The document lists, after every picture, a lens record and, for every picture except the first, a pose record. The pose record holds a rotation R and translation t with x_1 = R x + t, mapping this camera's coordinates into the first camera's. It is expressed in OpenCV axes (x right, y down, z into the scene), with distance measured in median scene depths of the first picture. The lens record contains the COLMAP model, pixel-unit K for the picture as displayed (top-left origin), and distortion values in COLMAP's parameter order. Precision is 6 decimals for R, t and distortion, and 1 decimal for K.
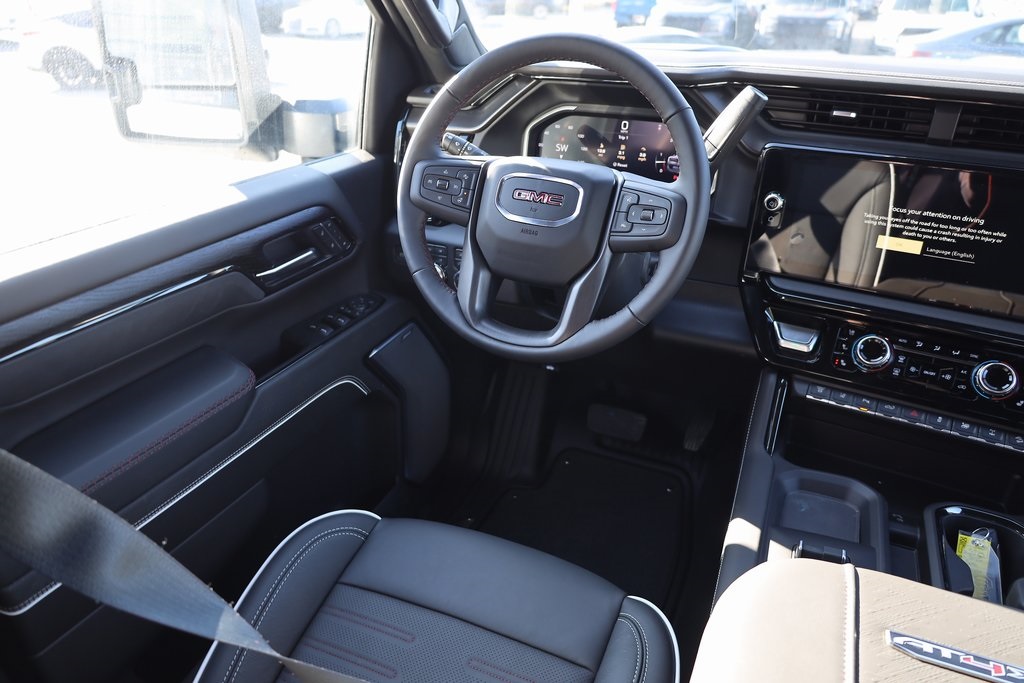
lens RADIAL K [[690.1, 0, 512.0], [0, 690.1, 341.5], [0, 0, 1]] dist [0.000911, 0.001830]
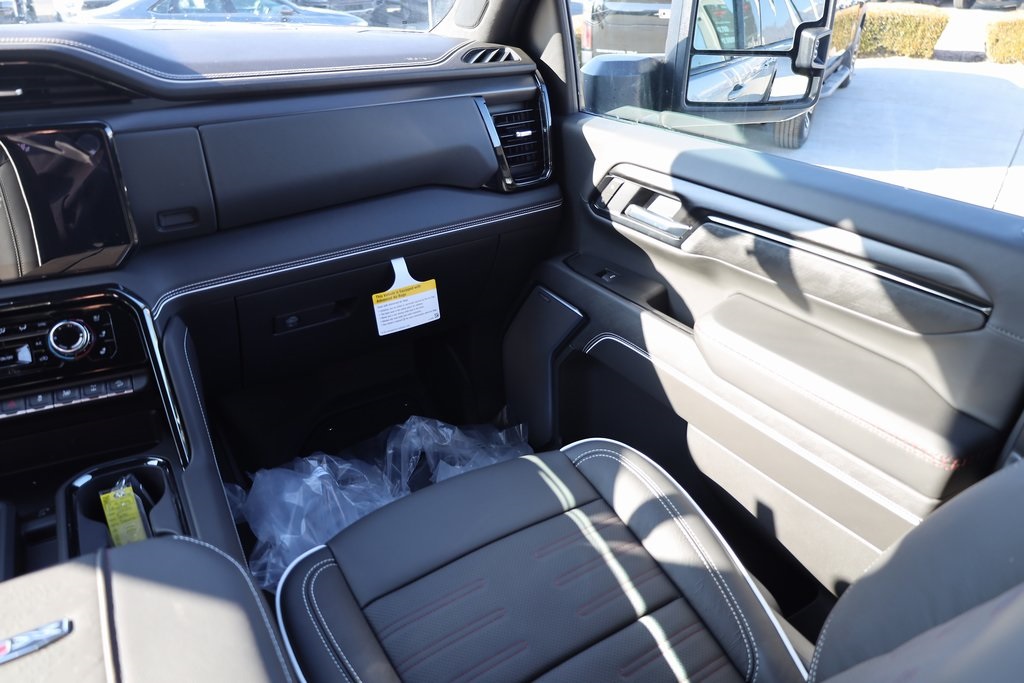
lens RADIAL K [[699.2, 0, 512.0], [0, 699.2, 341.5], [0, 0, 1]] dist [-0.005994, -0.000977]
pose [[0.582875, -0.393816, 0.710750, 0.274276], [0.368813, 0.907633, 0.200448, 0.070199], [-0.724040, 0.145298, 0.674281, -0.098404]]
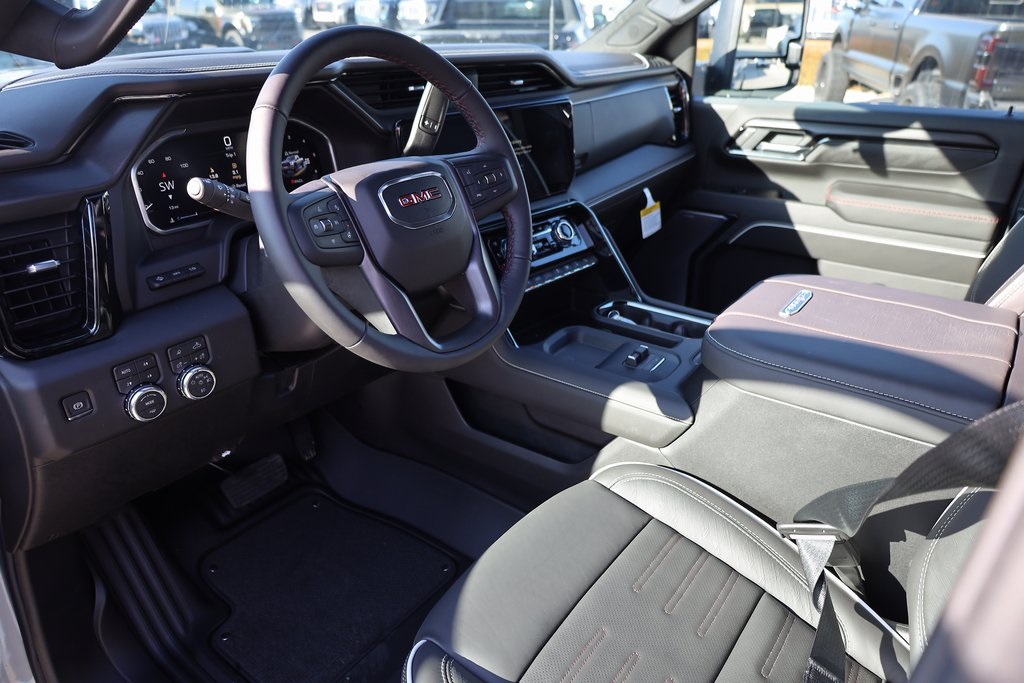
lens RADIAL K [[690.1, 0, 512.0], [0, 690.1, 341.5], [0, 0, 1]] dist [0.000911, 0.001830]
pose [[0.234349, -0.429271, 0.872243, -0.624806], [0.448599, 0.843742, 0.294718, -0.195200], [-0.862462, 0.322220, 0.390300, 0.429866]]
